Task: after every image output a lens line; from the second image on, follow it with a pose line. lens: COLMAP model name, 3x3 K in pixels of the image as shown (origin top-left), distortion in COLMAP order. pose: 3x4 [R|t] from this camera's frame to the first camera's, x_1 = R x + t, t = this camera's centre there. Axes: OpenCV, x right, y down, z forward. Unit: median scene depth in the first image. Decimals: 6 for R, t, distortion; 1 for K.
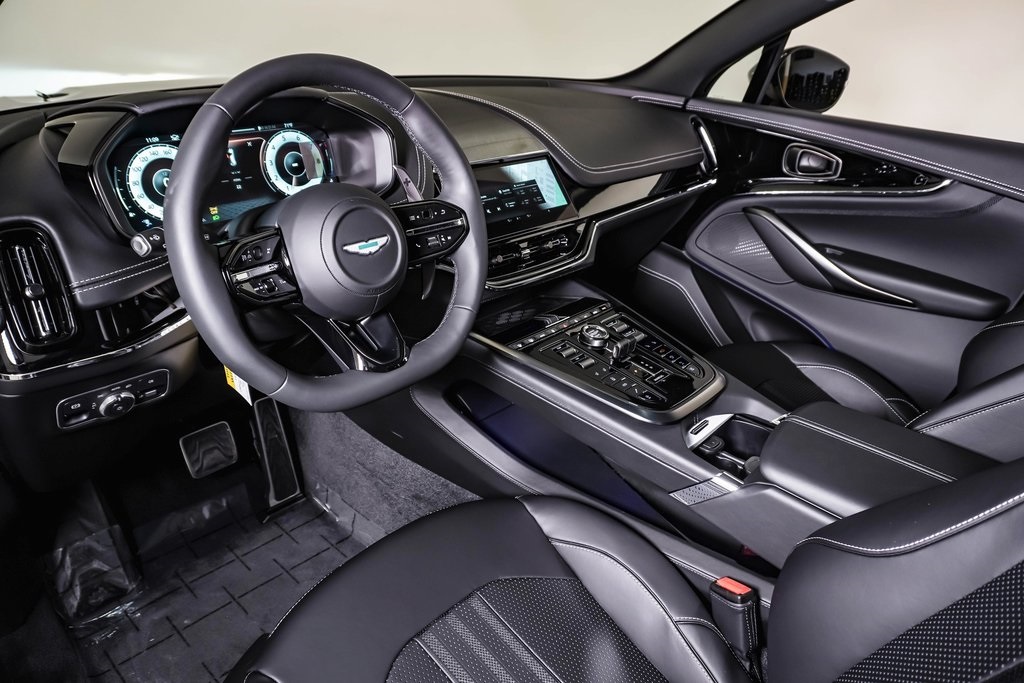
lens RADIAL K [[715.9, 0, 507.3], [0, 715.9, 338.9], [0, 0, 1]] dist [-0.045899, 0.018879]
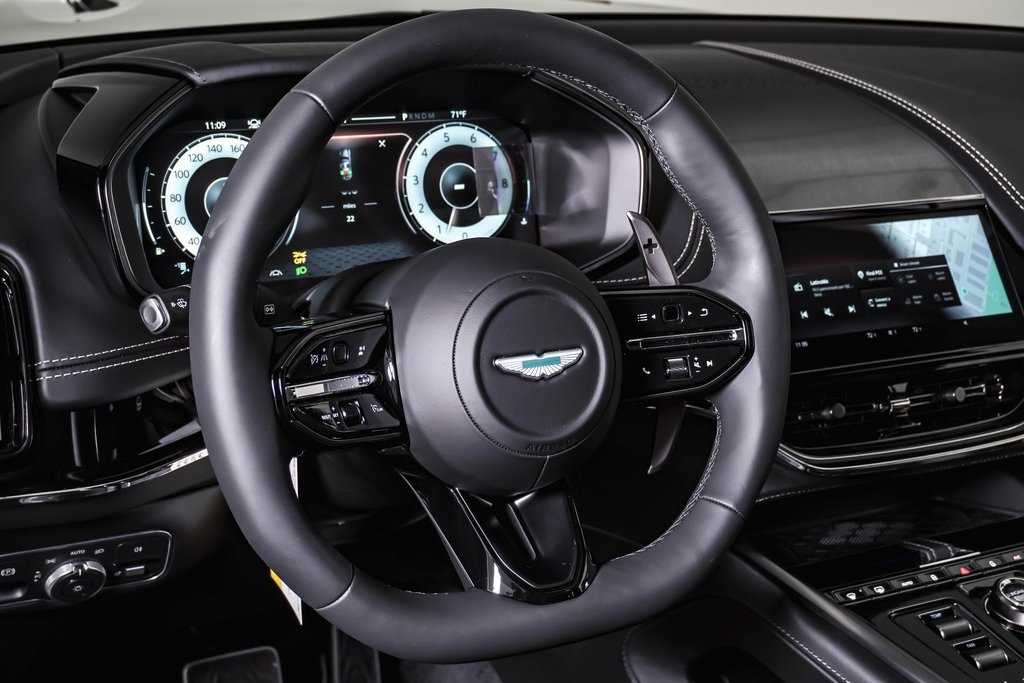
lens RADIAL K [[1606.5, 0, 507.2], [0, 1606.5, 340.6], [0, 0, 1]] dist [-0.001772, 0.000000]
pose [[0.948337, 0.121480, -0.293085, 0.116699], [-0.156175, 0.982860, -0.097954, -0.022059], [0.276163, 0.138666, 0.951055, -0.135744]]
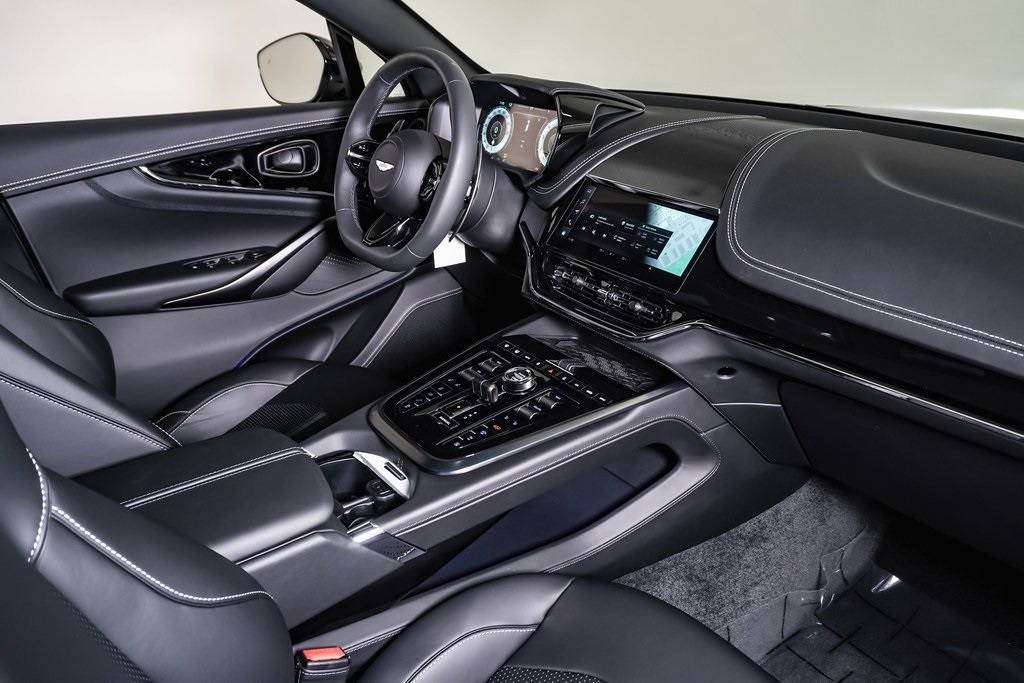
lens RADIAL K [[794.7, 0, 516.1], [0, 794.7, 341.8], [0, 0, 1]] dist [-0.033233, 0.012731]
pose [[-0.180020, 0.347349, -0.920294, 1.319909], [-0.442681, 0.806875, 0.391135, -0.555624], [0.878423, 0.477808, 0.008511, 1.256532]]
